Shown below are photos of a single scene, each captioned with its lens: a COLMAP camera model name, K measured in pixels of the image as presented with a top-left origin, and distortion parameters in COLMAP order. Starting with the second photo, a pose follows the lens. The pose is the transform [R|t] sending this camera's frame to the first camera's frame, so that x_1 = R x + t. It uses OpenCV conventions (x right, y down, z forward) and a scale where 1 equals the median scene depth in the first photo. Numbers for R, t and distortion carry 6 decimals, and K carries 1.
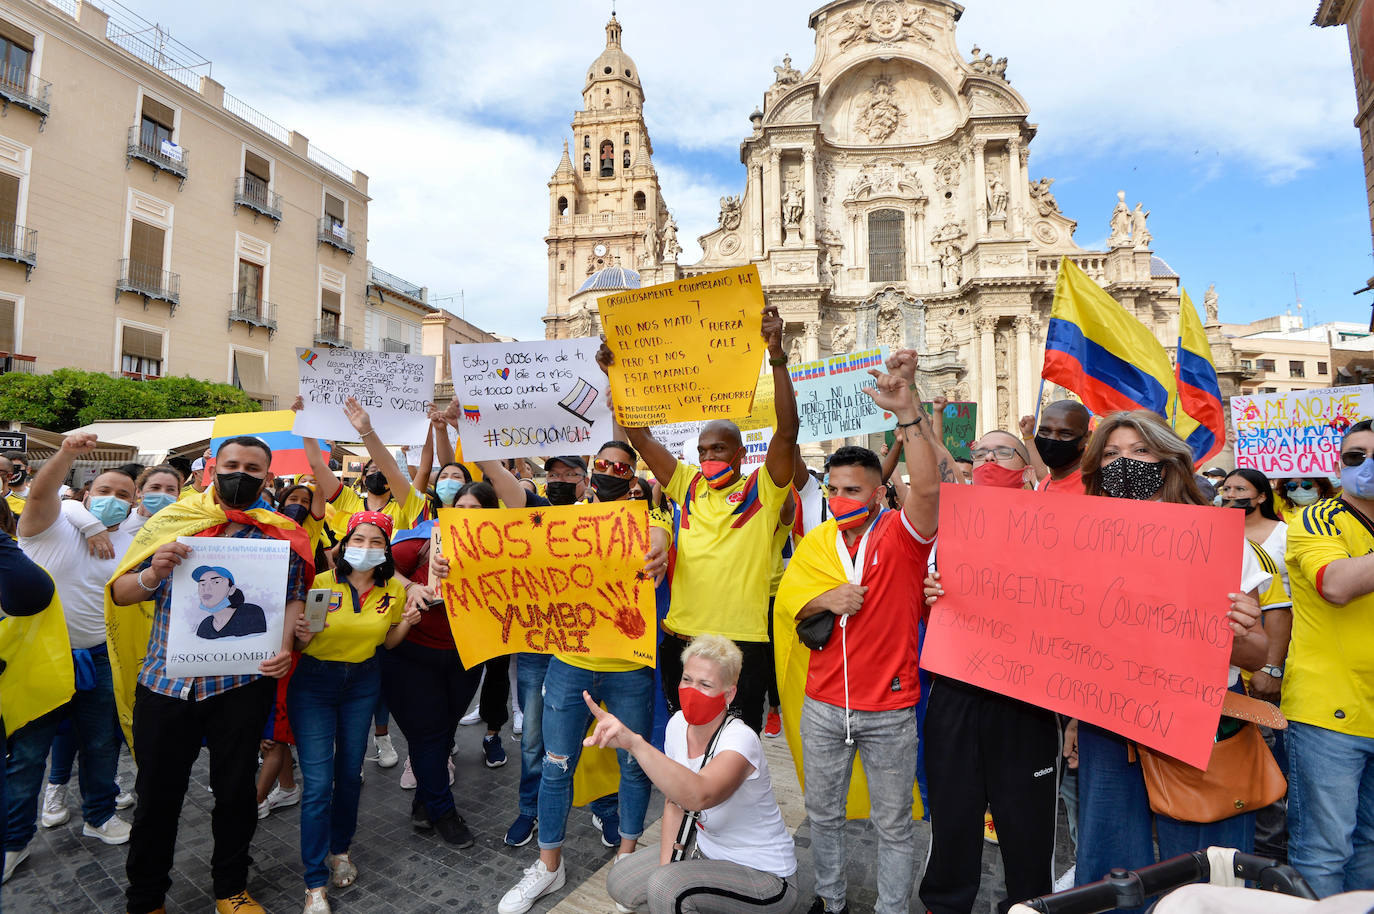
lens RADIAL K [[638.0, 0, 687.0], [0, 638.0, 457.0], [0, 0, 1]] dist [0.003008, -0.037643]
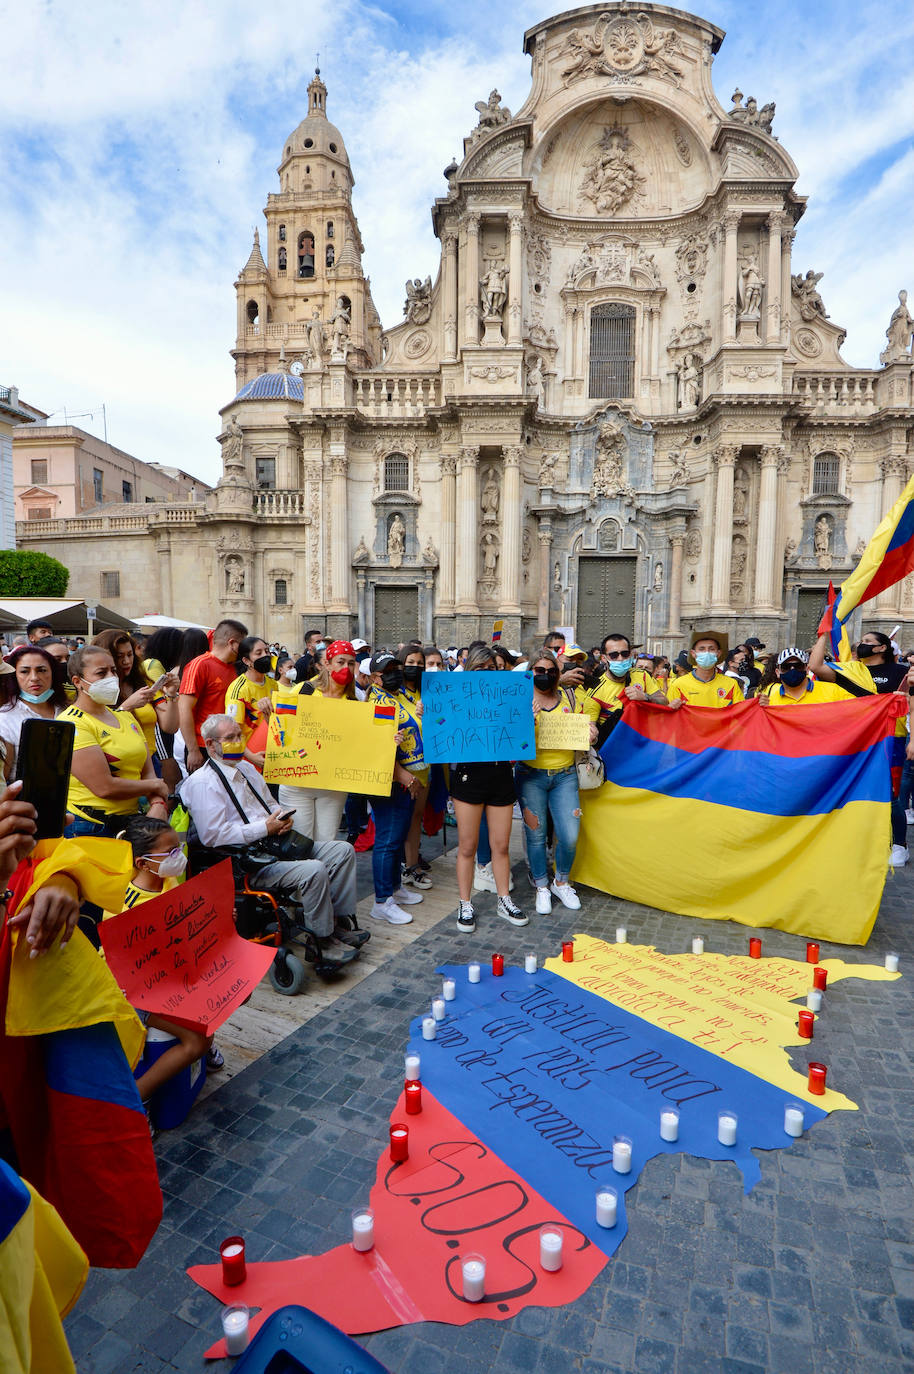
lens RADIAL K [[667.6, 0, 452.9], [0, 667.6, 714.2], [0, 0, 1]] dist [-0.024385, -0.011870]
pose [[0.999143, 0.015574, 0.038349, 0.091286], [-0.020772, 0.990059, 0.139113, 0.006626], [-0.035802, -0.139790, 0.989534, 0.128066]]
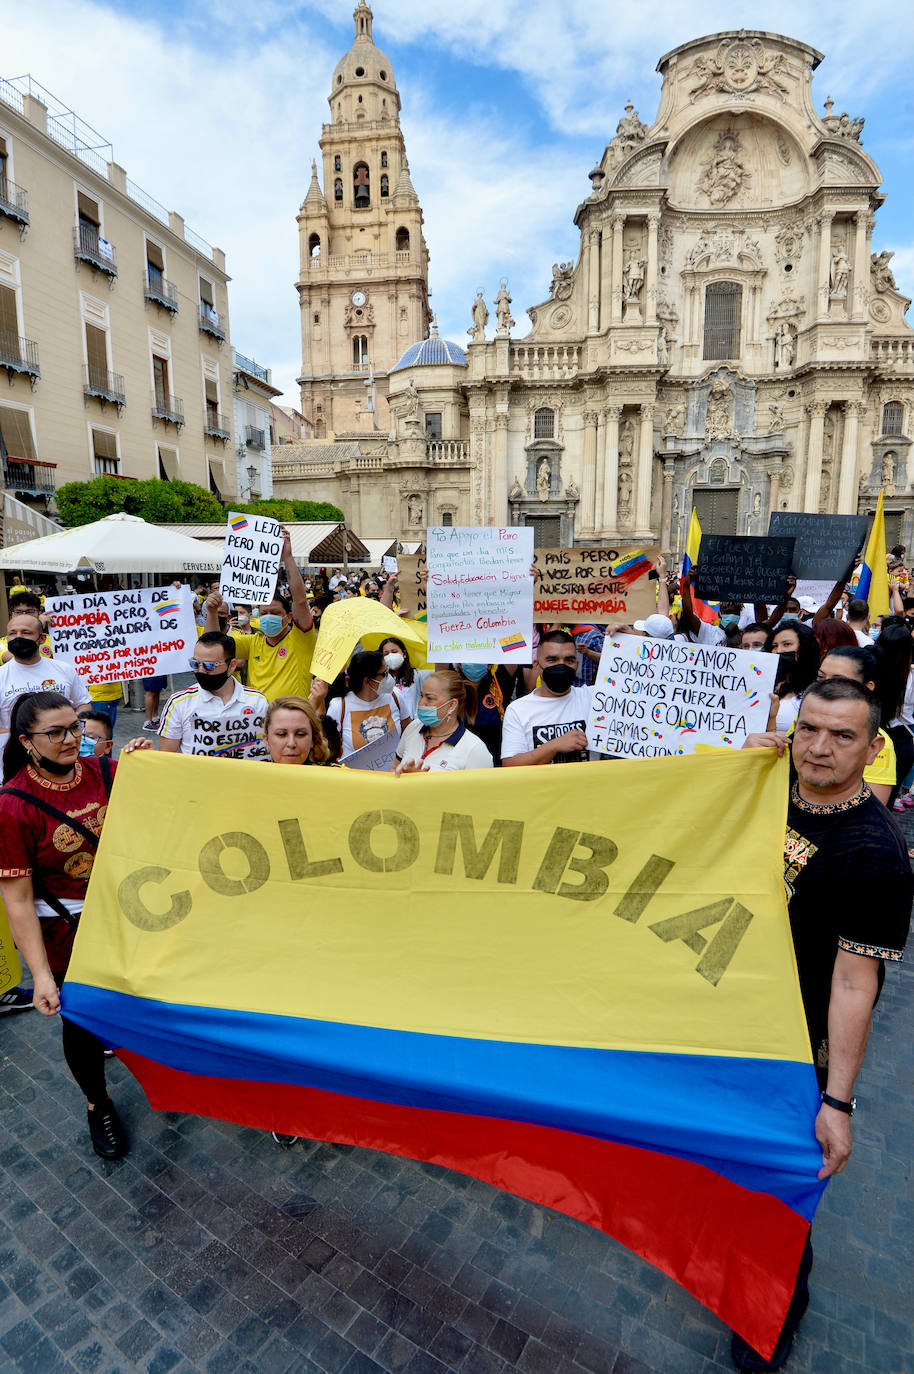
lens RADIAL K [[715.3, 0, 394.2], [0, 715.3, 685.5], [0, 0, 1]] dist [-0.030612, -0.008598]
pose [[0.999838, -0.009862, 0.015084, -0.220750], [0.006358, 0.976193, 0.216811, -0.020592], [-0.016863, -0.216680, 0.976097, -0.180381]]
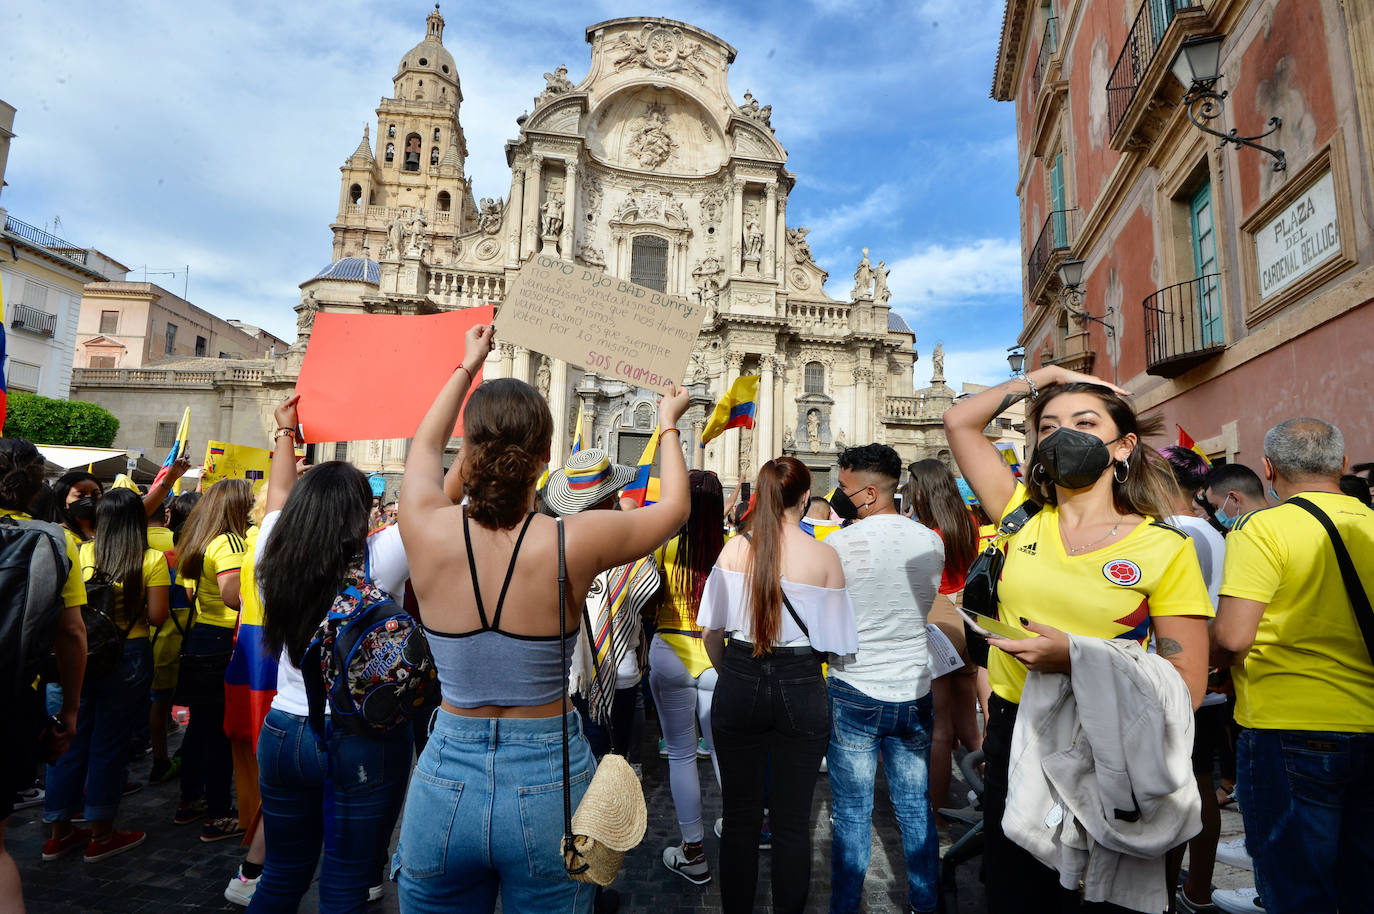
lens RADIAL K [[638.0, 0, 687.0], [0, 638.0, 457.0], [0, 0, 1]] dist [0.003008, -0.037643]
pose [[0.969222, 0.066218, 0.237114, 0.157329], [-0.056227, 0.997231, -0.048662, -0.000177], [-0.239680, 0.033833, 0.970262, 0.035671]]
